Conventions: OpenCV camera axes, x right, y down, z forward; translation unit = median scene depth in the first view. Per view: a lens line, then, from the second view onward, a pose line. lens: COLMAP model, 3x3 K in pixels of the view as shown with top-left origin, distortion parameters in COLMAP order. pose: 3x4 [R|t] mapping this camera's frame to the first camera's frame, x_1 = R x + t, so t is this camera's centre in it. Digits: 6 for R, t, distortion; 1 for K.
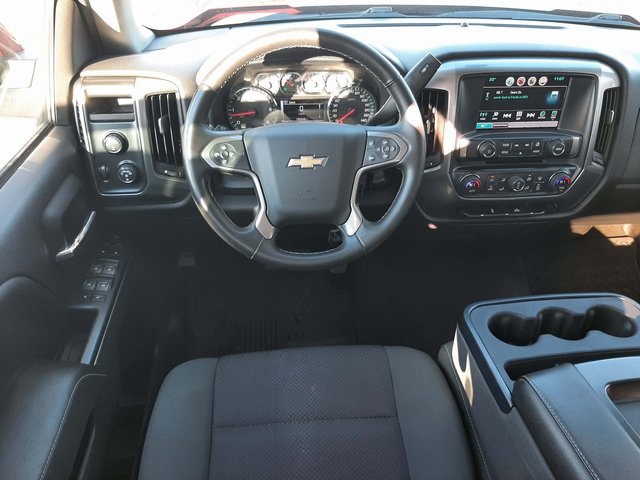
lens RADIAL K [[484.4, 0, 320.0], [0, 484.4, 240.0], [0, 0, 1]] dist [-0.001572, -0.001946]
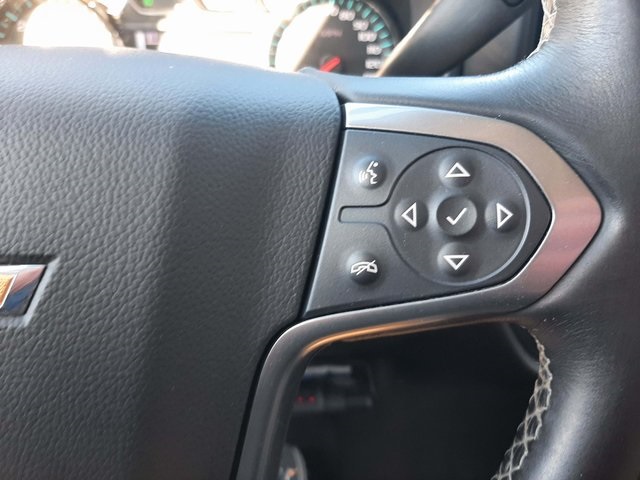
lens RADIAL K [[524.0, 0, 320.0], [0, 524.0, 240.0], [0, 0, 1]] dist [-0.002008, -0.006434]
pose [[0.999402, 0.022091, -0.026599, 0.082689], [-0.022456, 0.999657, -0.013477, -0.149616], [0.026292, 0.014066, 0.999555, 0.707219]]
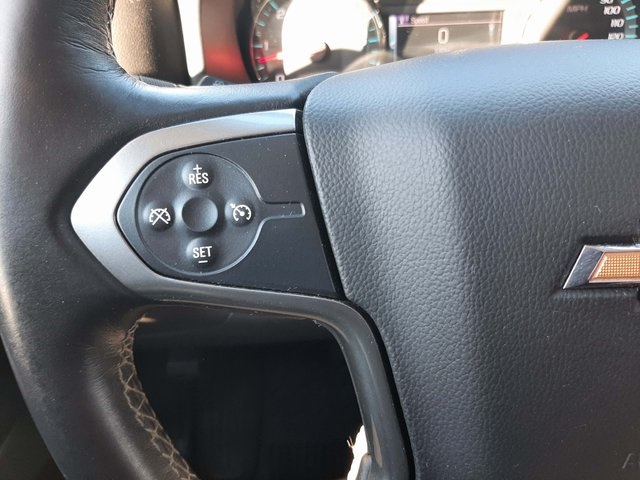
lens RADIAL K [[484.4, 0, 320.0], [0, 484.4, 240.0], [0, 0, 1]] dist [-0.001572, -0.001946]
pose [[0.995413, 0.010830, -0.095057, -0.113748], [-0.005972, 0.998668, 0.051242, -0.149670], [0.095485, -0.050439, 0.994152, 0.697731]]
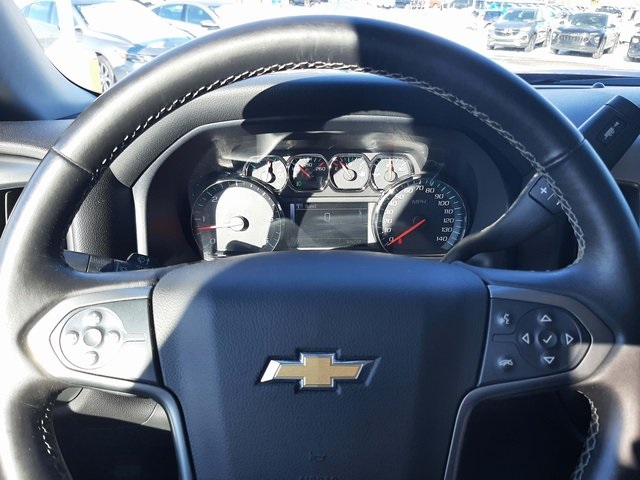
lens RADIAL K [[494.1, 0, 320.0], [0, 494.1, 240.0], [0, 0, 1]] dist [-0.007783, -0.006757]
pose [[0.995820, 0.010659, -0.090716, 0.005410], [-0.029344, 0.977852, -0.207231, -0.151650], [0.086498, 0.209026, 0.974077, 0.535935]]
